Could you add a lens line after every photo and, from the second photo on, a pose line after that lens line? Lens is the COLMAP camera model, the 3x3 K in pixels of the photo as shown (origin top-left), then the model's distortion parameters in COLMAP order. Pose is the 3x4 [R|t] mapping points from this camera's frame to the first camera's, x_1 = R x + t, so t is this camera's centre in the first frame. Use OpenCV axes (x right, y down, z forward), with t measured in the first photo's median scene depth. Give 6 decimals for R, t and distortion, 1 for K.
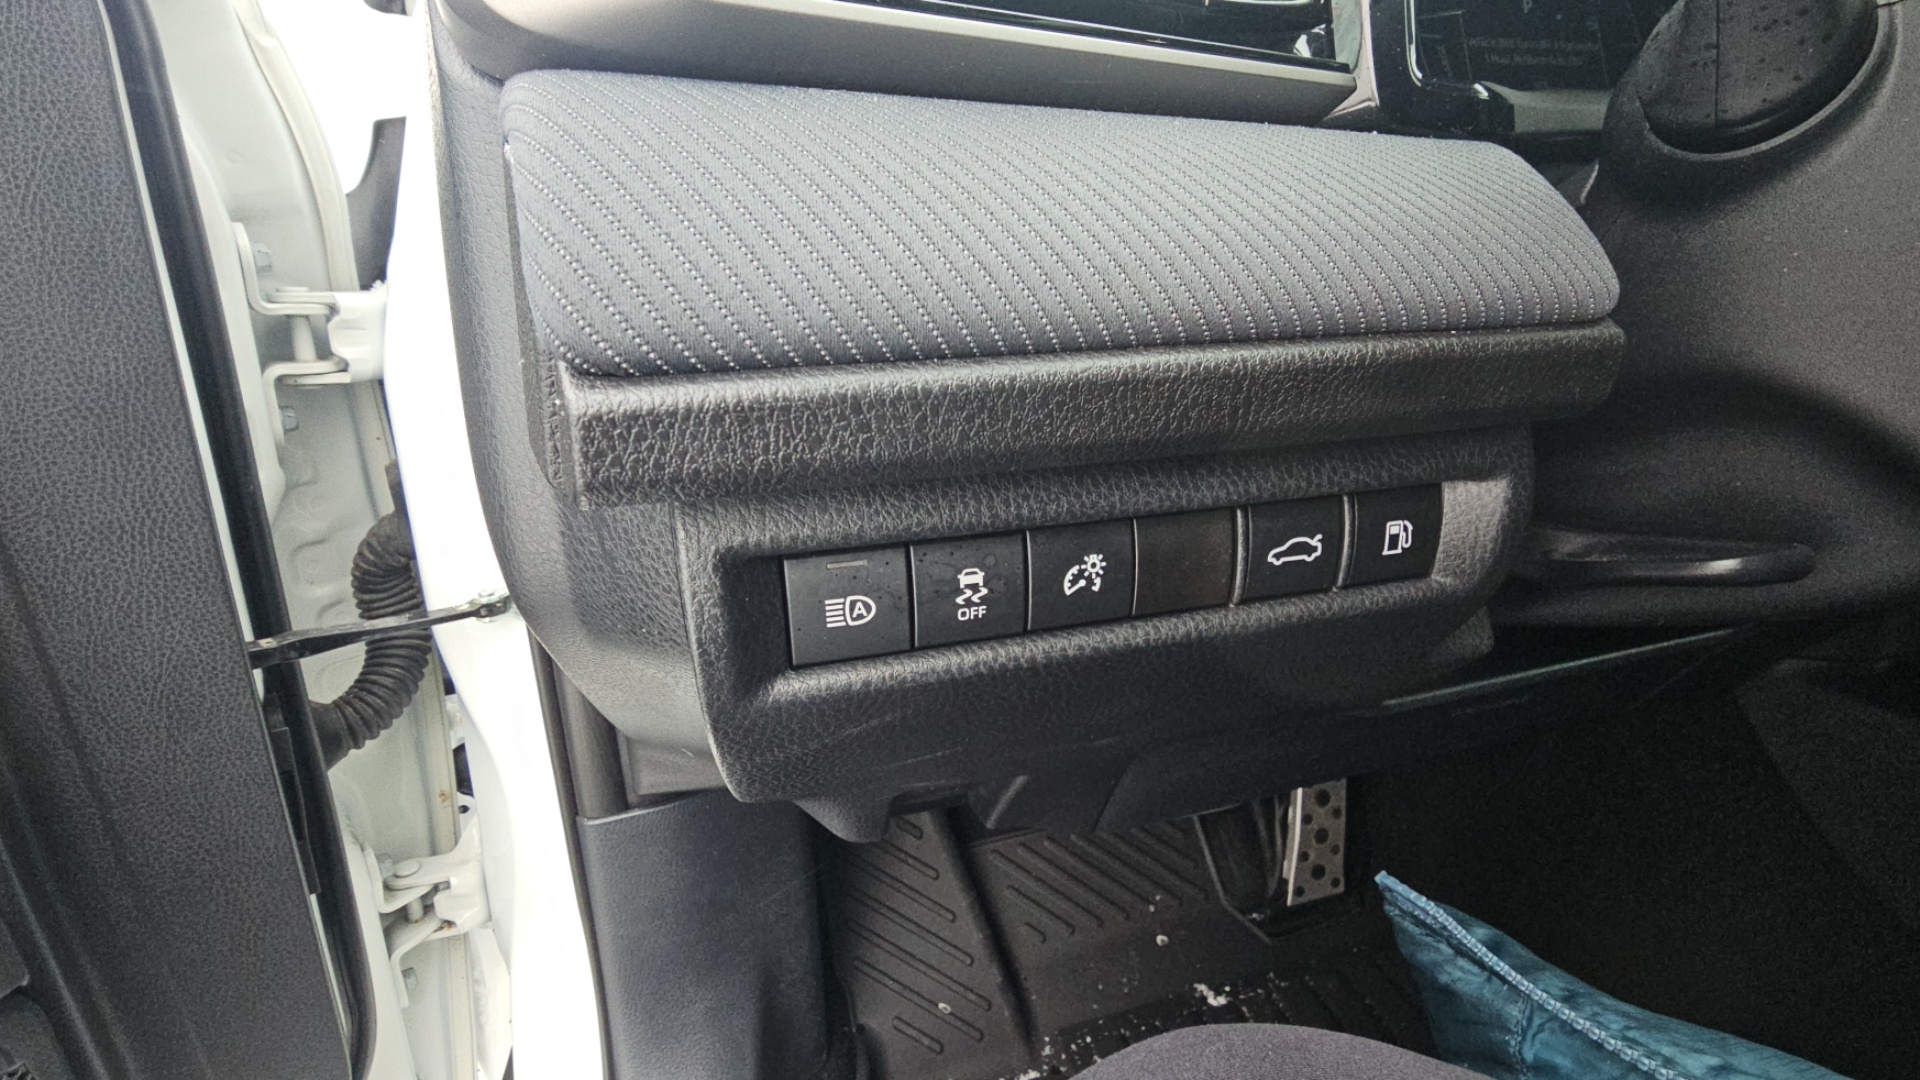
lens RADIAL K [[852.3, 0, 980.0], [0, 852.3, 545.1], [0, 0, 1]] dist [0.005676, -0.004188]
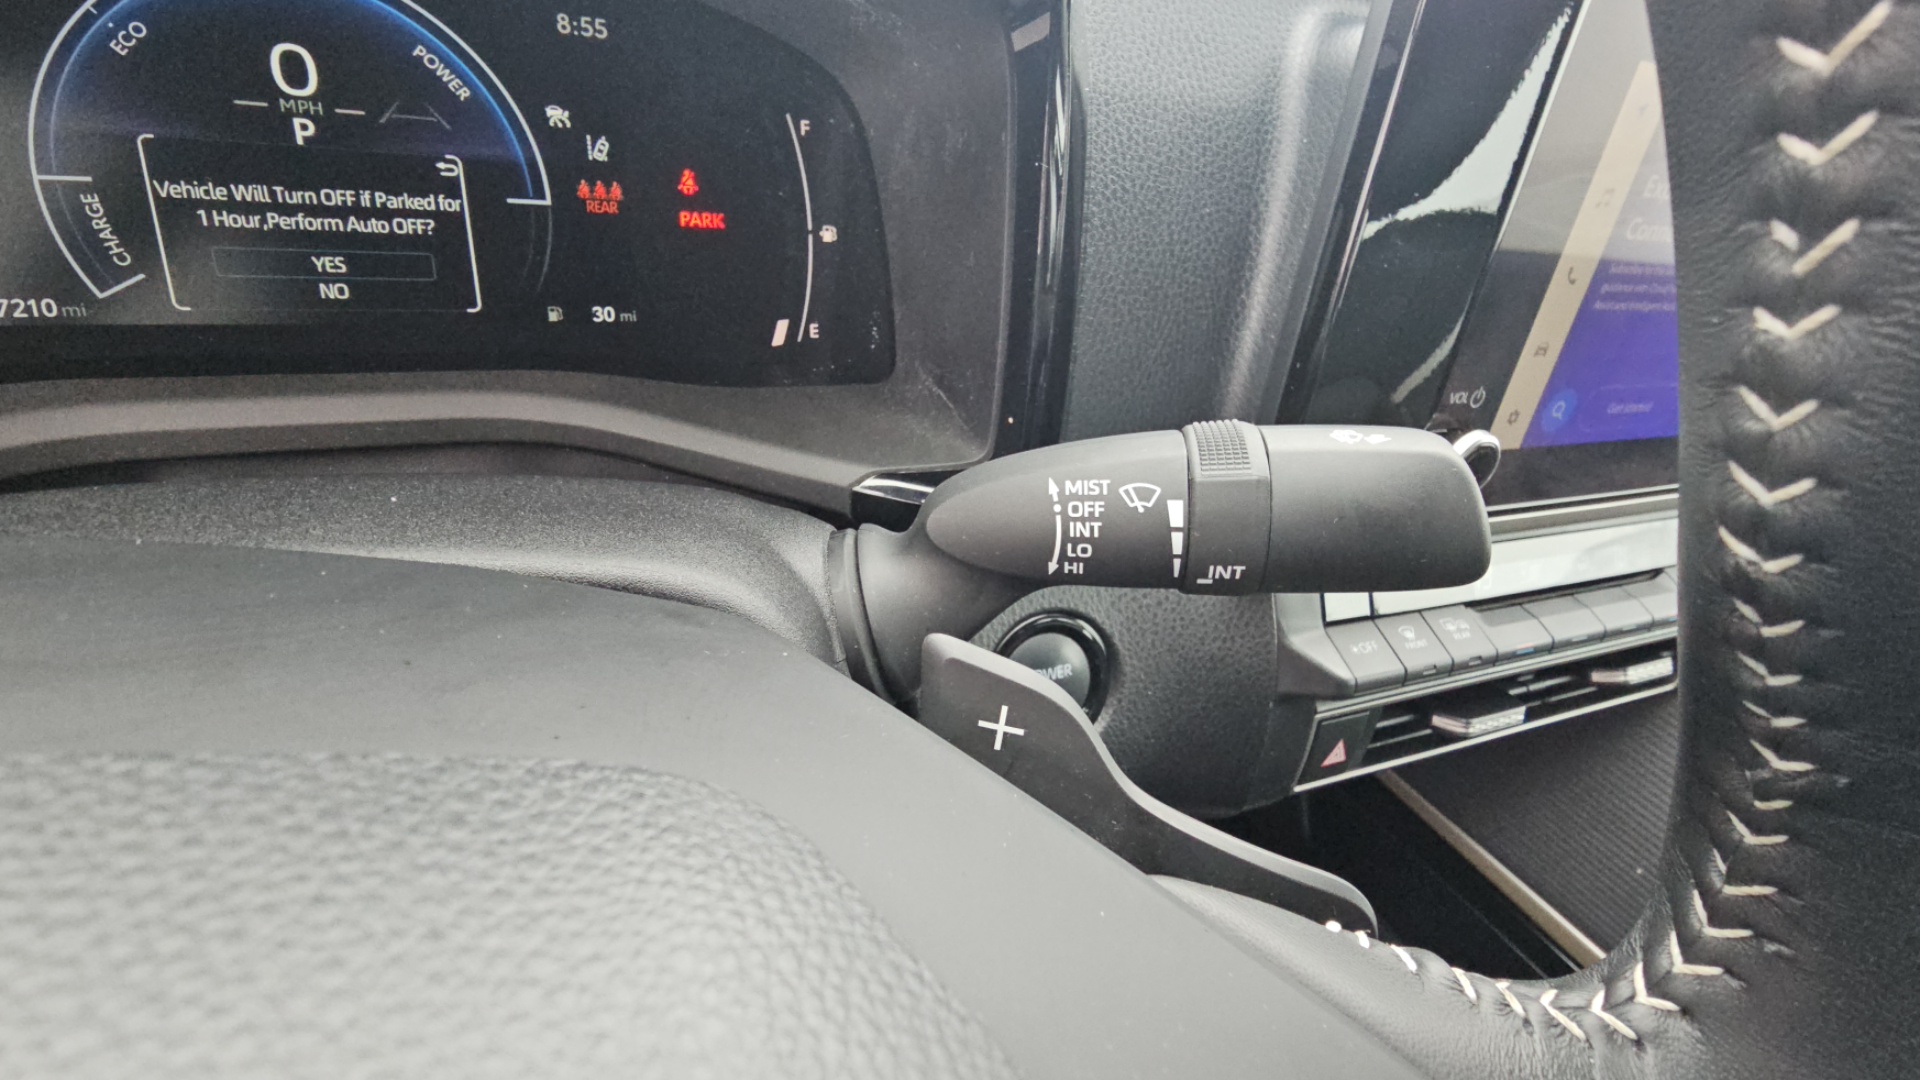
lens RADIAL K [[866.4, 0, 982.2], [0, 866.4, 544.8], [0, 0, 1]] dist [0.008006, -0.006088]
pose [[0.971584, 0.091327, 0.218365, 1.023691], [-0.147599, 0.954989, 0.257313, -0.570551], [-0.185037, -0.282232, 0.941332, 0.172221]]
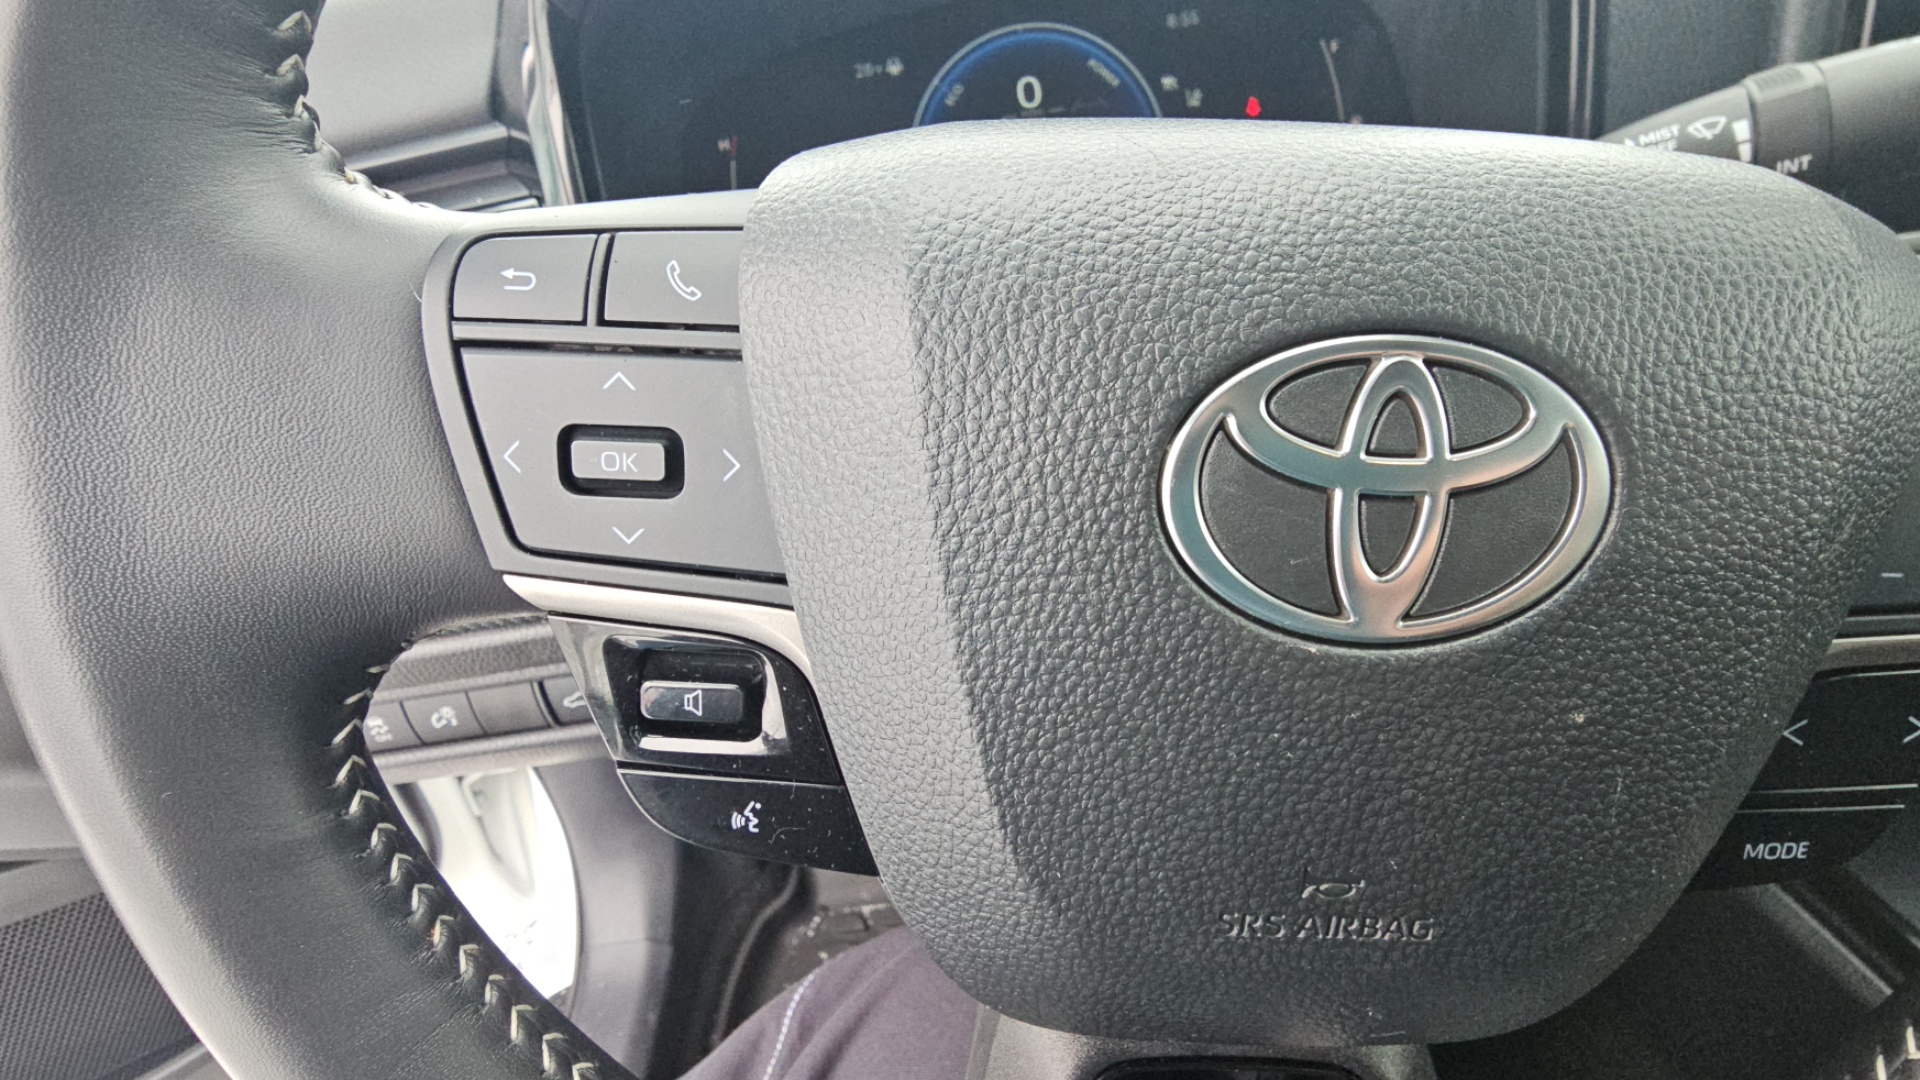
lens RADIAL K [[866.4, 0, 982.2], [0, 866.4, 544.8], [0, 0, 1]] dist [0.008006, -0.006088]
pose [[0.972160, 0.022211, -0.233264, 0.840588], [0.030633, 0.974907, 0.220495, -0.351143], [0.232308, -0.221502, 0.947085, -0.200197]]
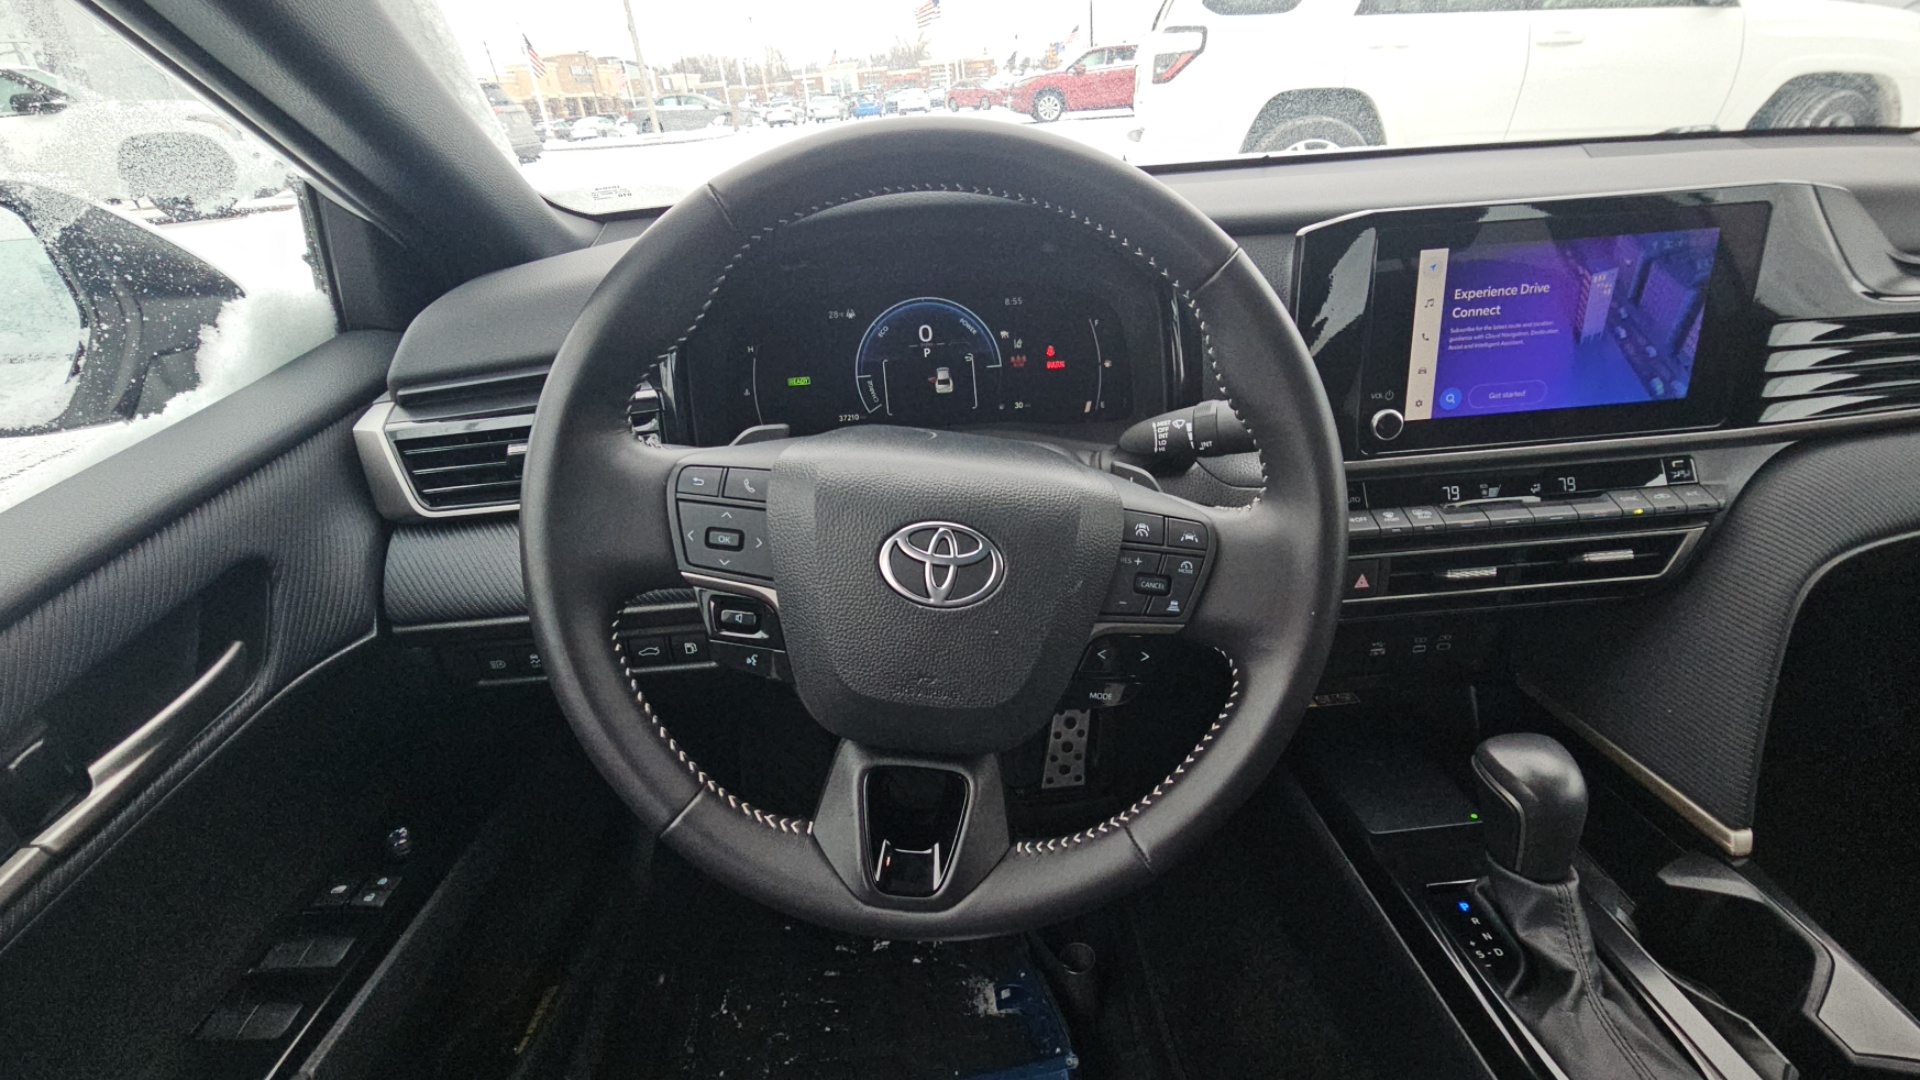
lens RADIAL K [[855.1, 0, 986.5], [0, 855.1, 543.8], [0, 0, 1]] dist [0.012396, -0.008772]
pose [[0.977745, 0.074818, -0.196001, 1.179466], [-0.045828, 0.987854, 0.148476, -0.490682], [0.204729, -0.136189, 0.969298, -0.930475]]
